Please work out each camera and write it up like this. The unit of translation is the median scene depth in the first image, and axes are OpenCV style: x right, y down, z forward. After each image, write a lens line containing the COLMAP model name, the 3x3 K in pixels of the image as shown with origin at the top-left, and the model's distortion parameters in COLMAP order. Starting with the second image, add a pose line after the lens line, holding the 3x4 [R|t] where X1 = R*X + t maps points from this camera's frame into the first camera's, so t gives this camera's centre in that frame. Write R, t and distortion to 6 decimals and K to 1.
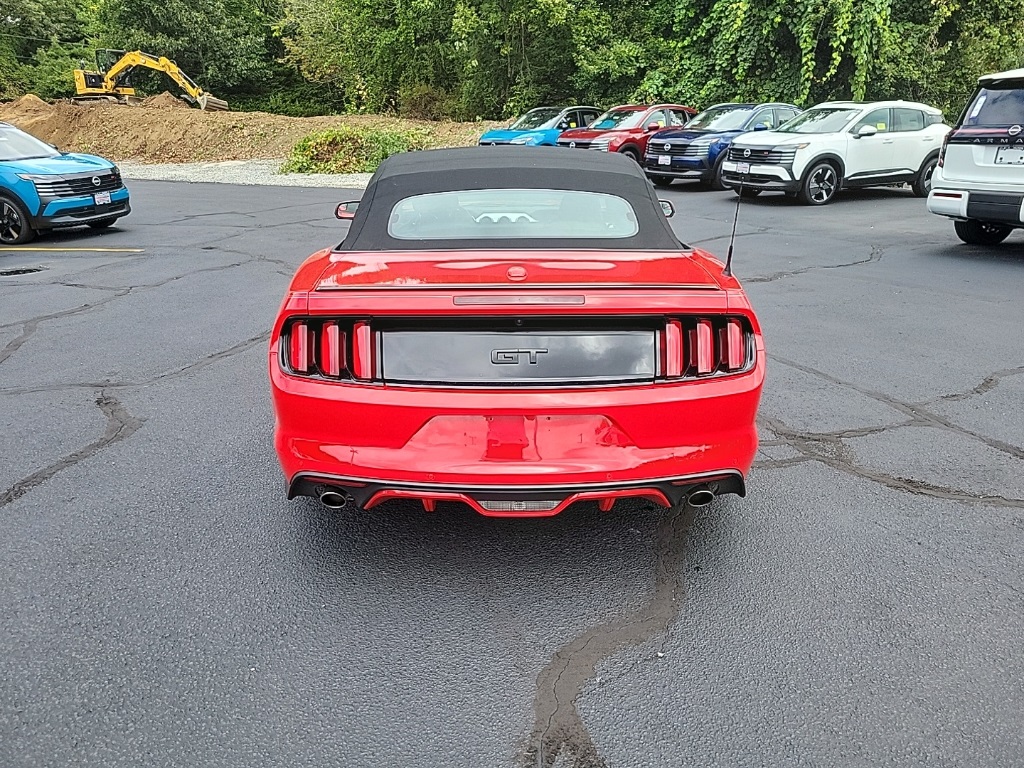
lens RADIAL K [[797.9, 0, 506.9], [0, 797.9, 379.2], [0, 0, 1]] dist [0.066195, -0.038829]
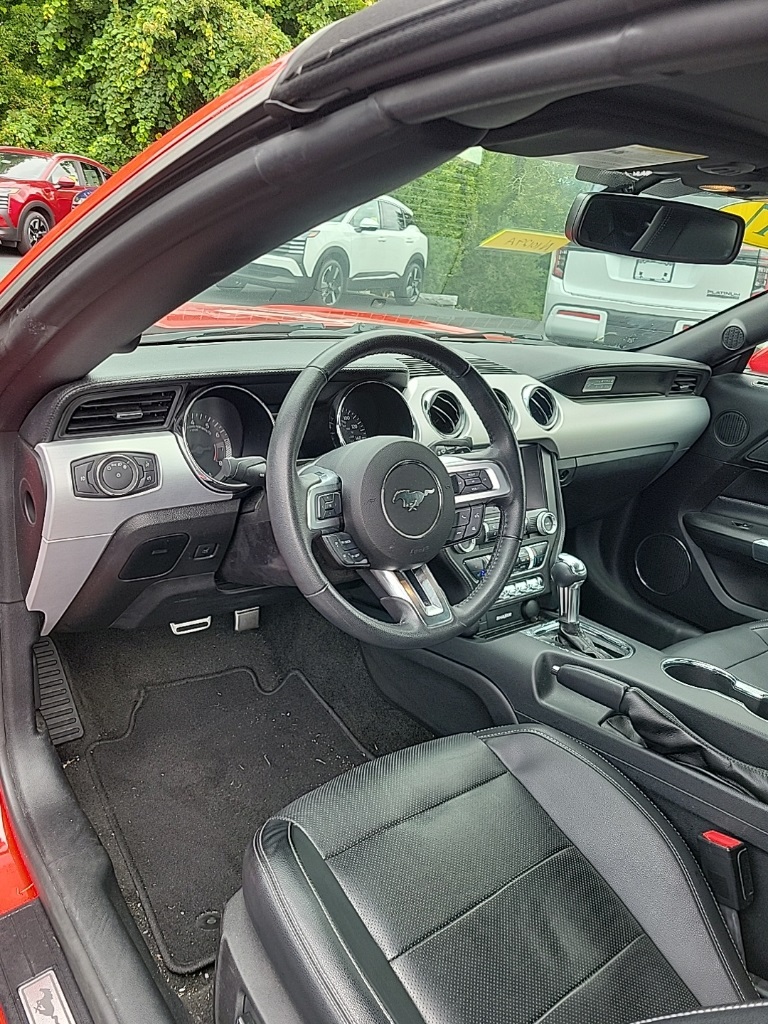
lens RADIAL K [[797.9, 0, 378.4], [0, 797.9, 502.0], [0, 0, 1]] dist [0.066195, -0.038829]
pose [[0.799495, -0.100951, 0.592129, -0.042952], [0.075164, 0.994842, 0.068122, -0.043450], [-0.595952, -0.009956, 0.802958, 0.187071]]
